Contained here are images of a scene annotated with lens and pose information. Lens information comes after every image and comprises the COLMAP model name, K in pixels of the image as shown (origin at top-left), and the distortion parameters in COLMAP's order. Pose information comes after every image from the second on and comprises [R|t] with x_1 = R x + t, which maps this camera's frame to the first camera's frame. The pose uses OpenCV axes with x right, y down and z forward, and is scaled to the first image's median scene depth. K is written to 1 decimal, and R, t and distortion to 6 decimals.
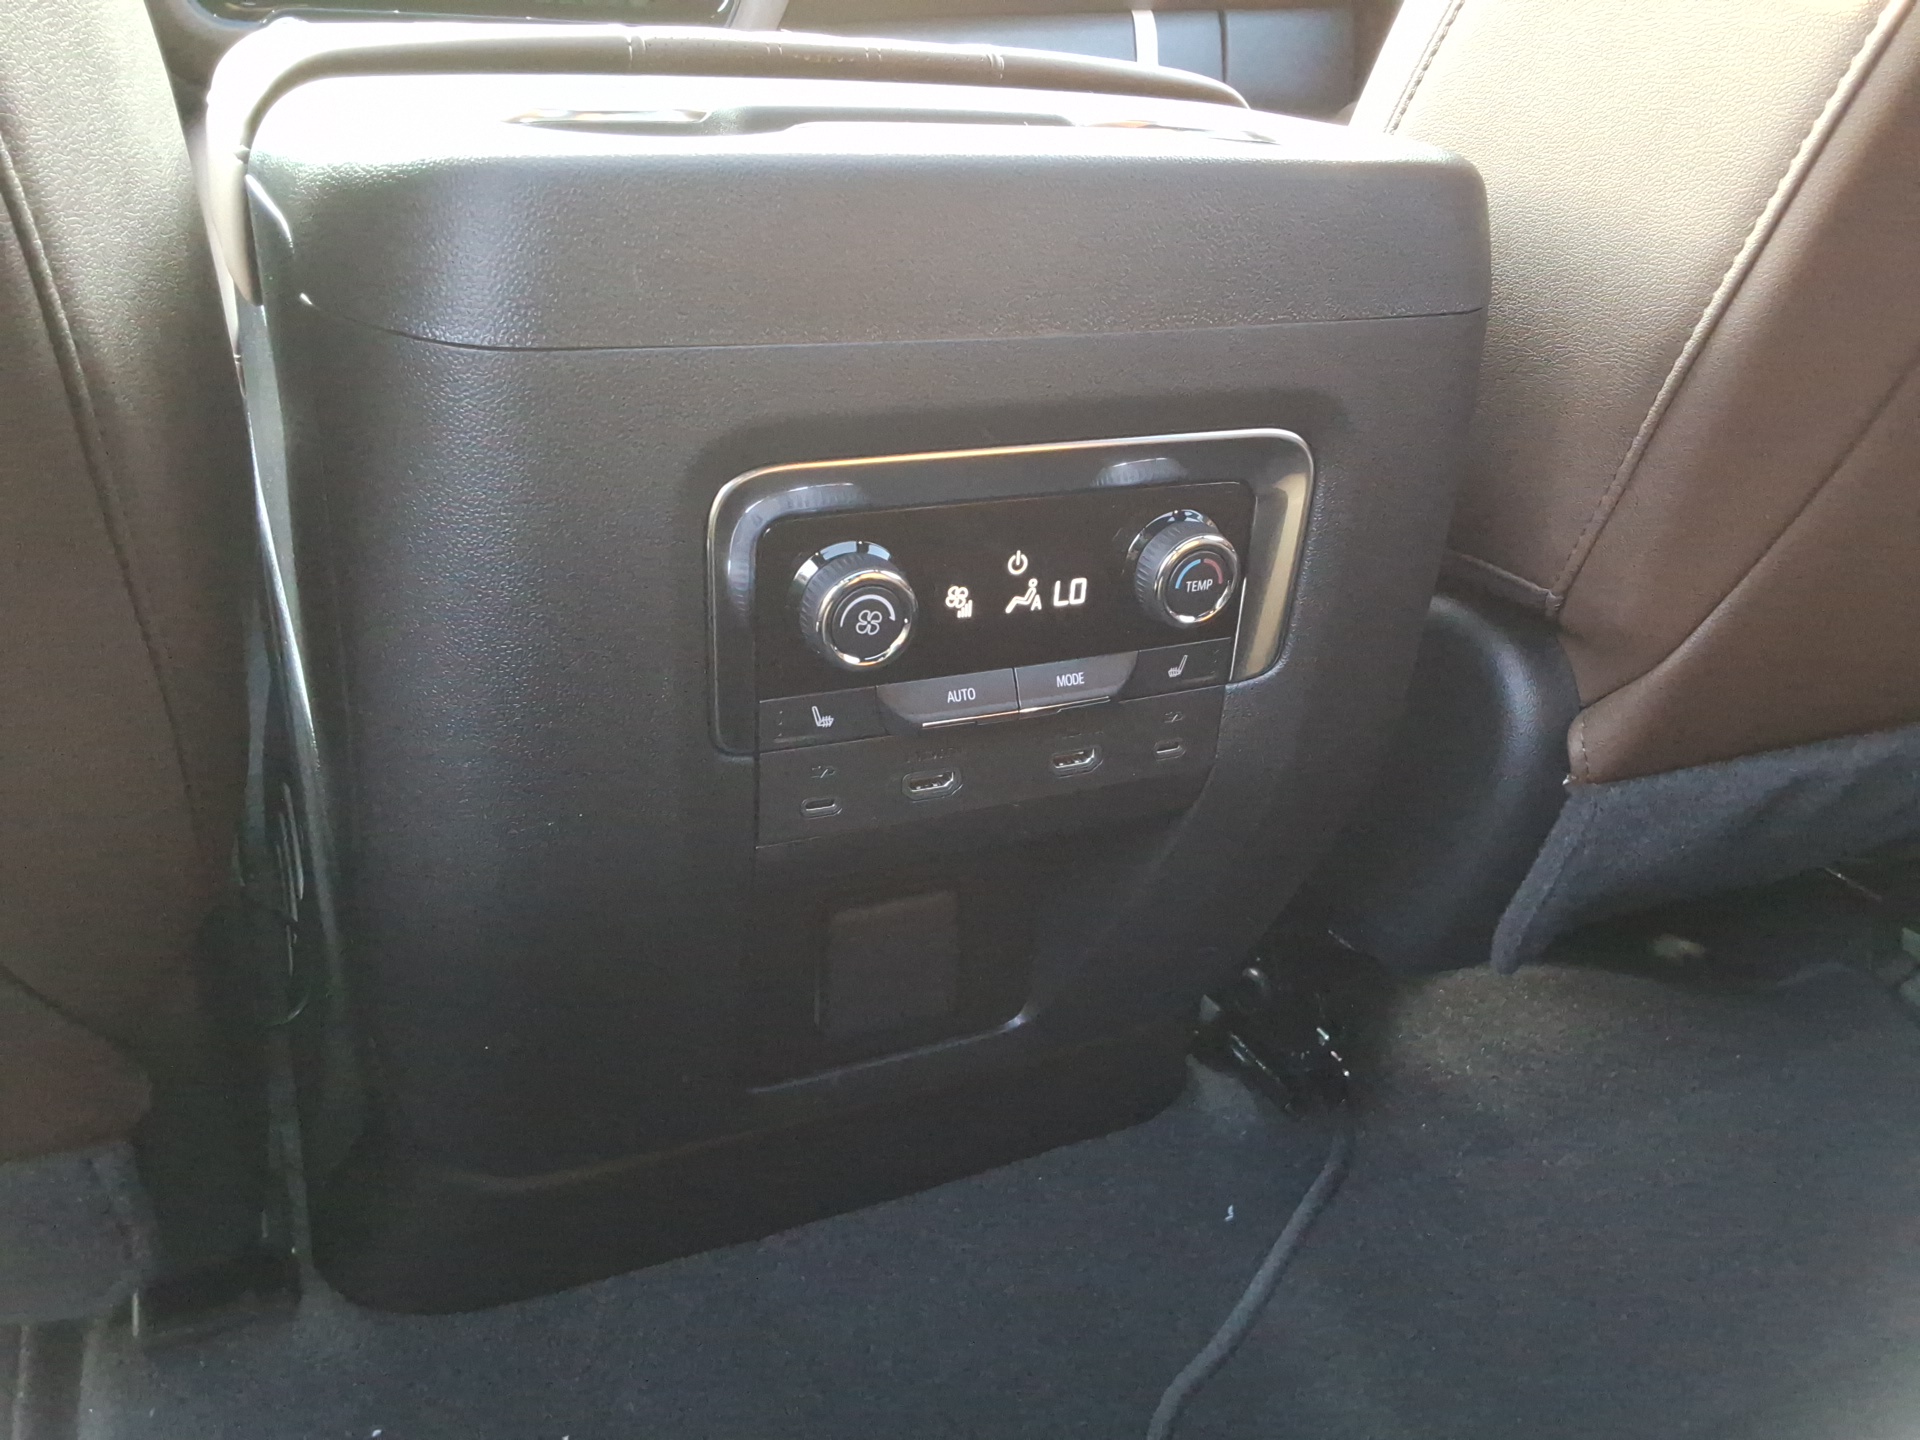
lens RADIAL K [[1551.3, 0, 973.8], [0, 1551.3, 704.9], [0, 0, 1]] dist [0.122607, -0.178747]
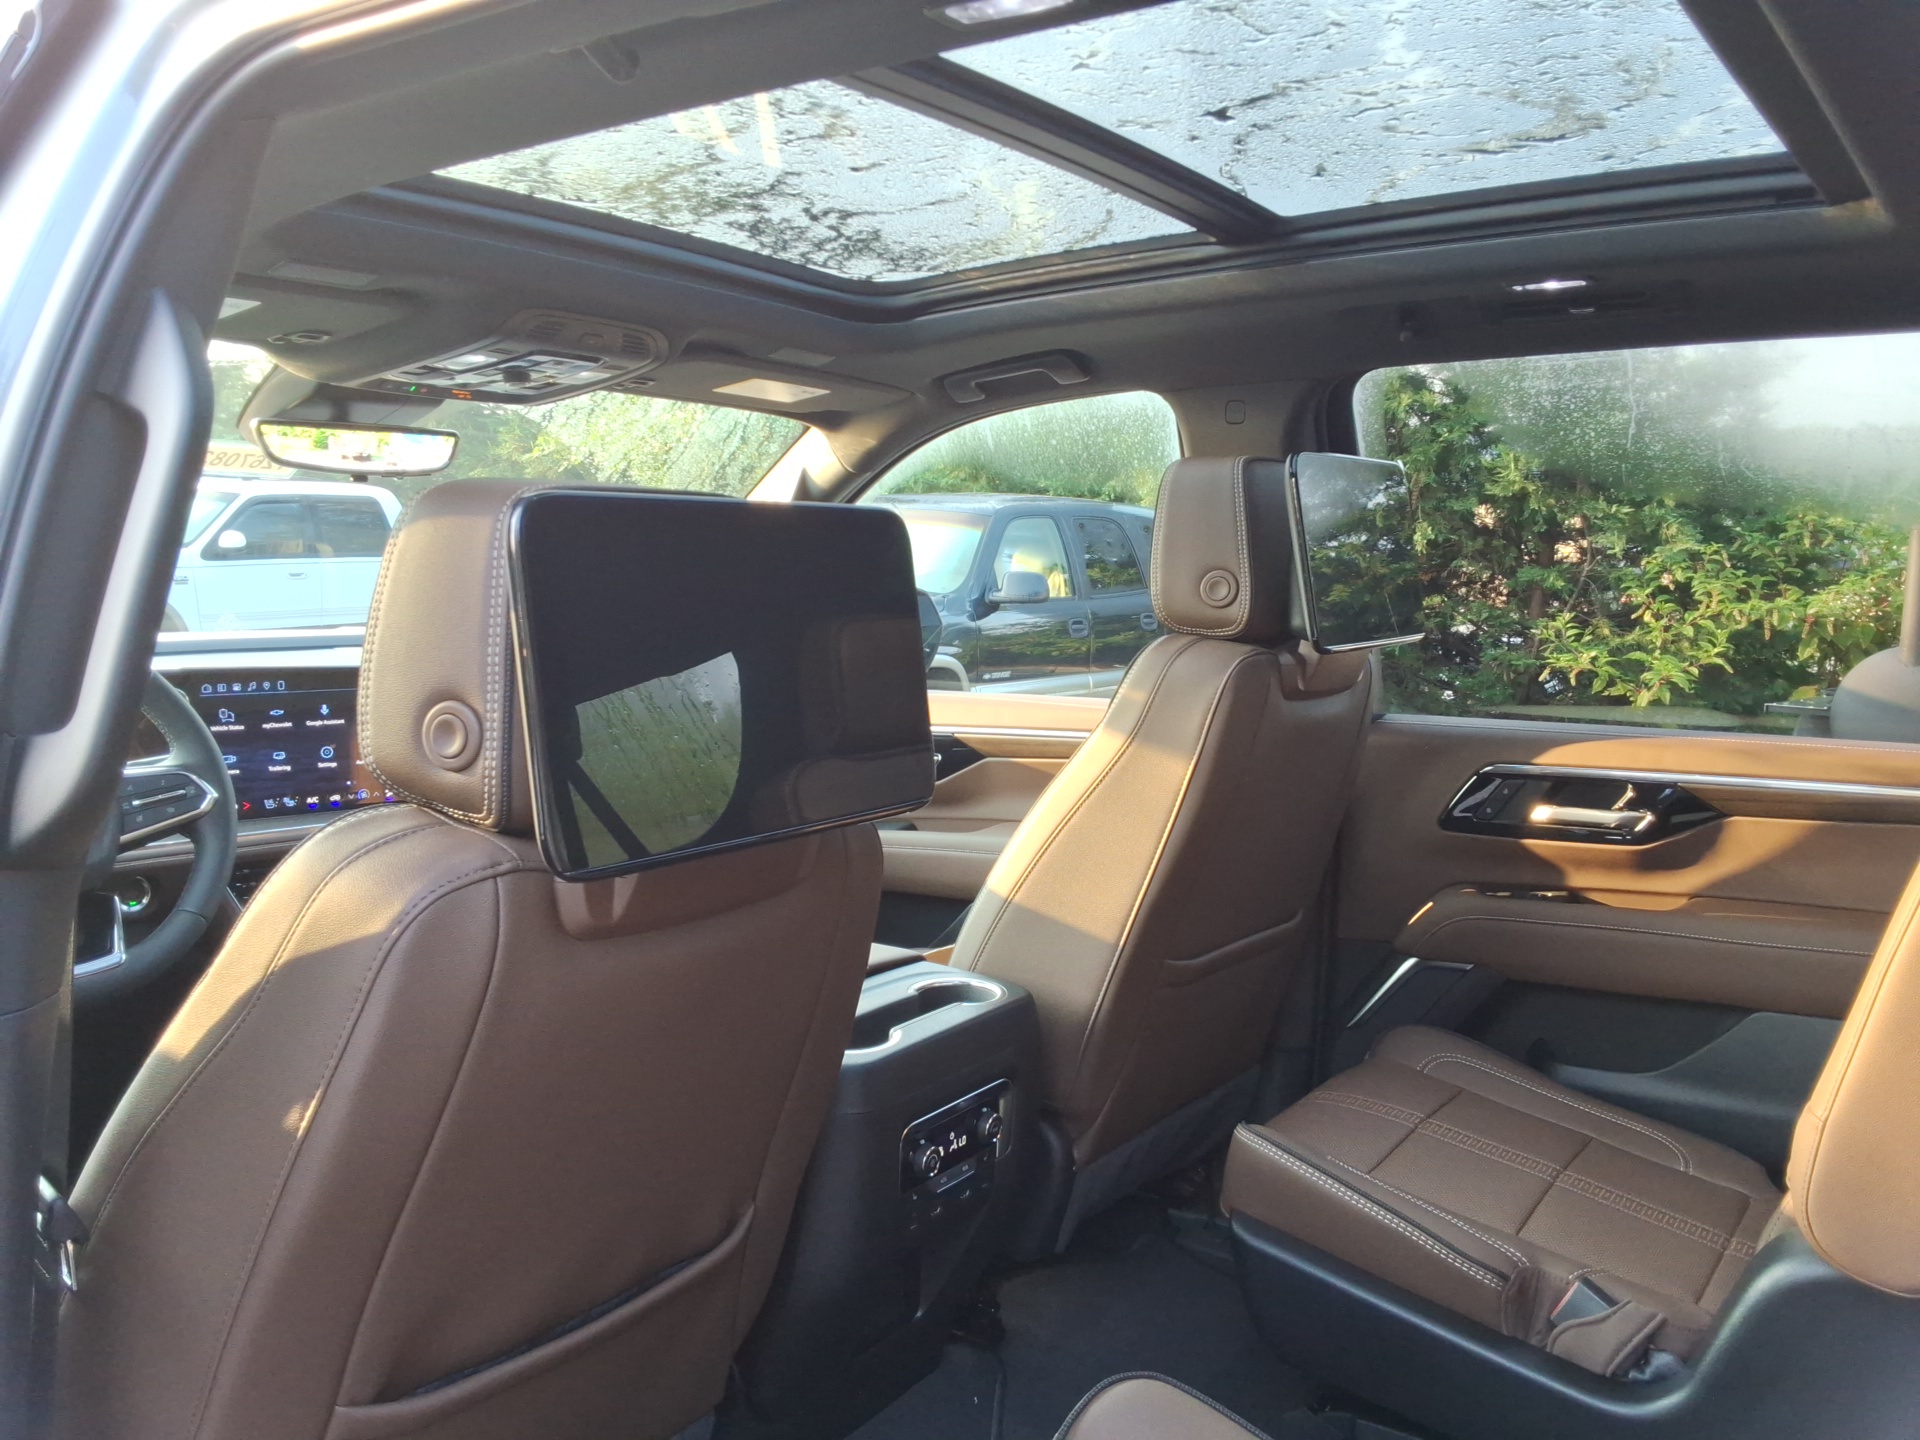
lens RADIAL K [[1551.3, 0, 973.8], [0, 1551.3, 704.9], [0, 0, 1]] dist [0.122607, -0.178747]
pose [[0.870878, -0.084007, 0.484266, -1.437185], [0.222182, 0.946155, -0.235427, -0.159492], [-0.438413, 0.312623, 0.842651, -2.089651]]
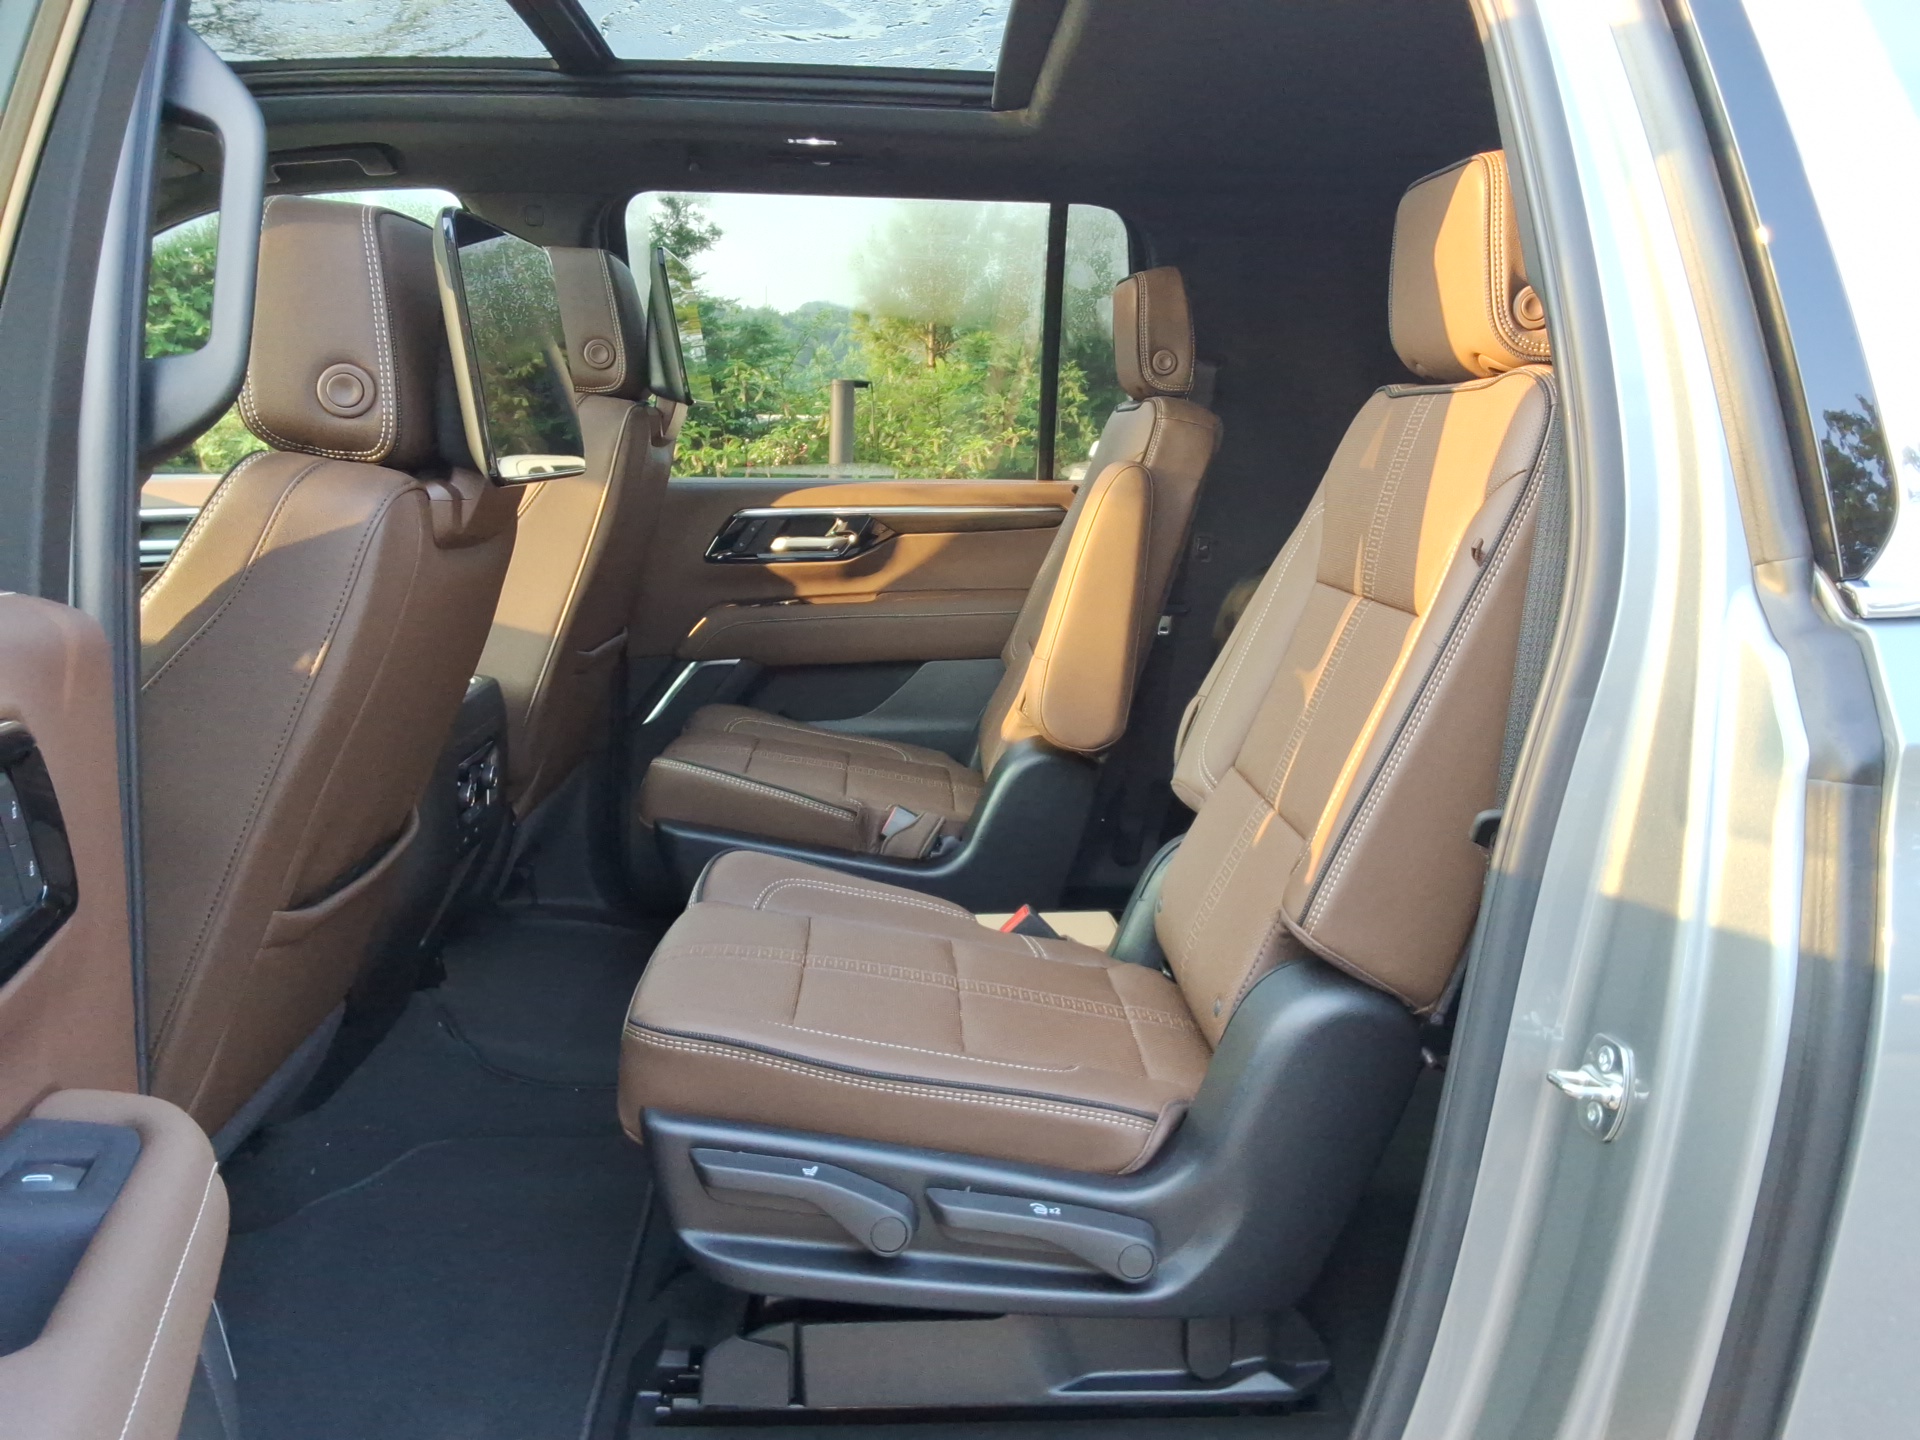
lens RADIAL K [[1525.9, 0, 969.2], [0, 1525.9, 716.1], [0, 0, 1]] dist [0.118630, -0.204991]
pose [[0.390863, -0.203987, 0.897561, -3.052624], [0.363780, 0.929979, 0.052939, 0.013797], [-0.845512, 0.305822, 0.437701, -1.977808]]
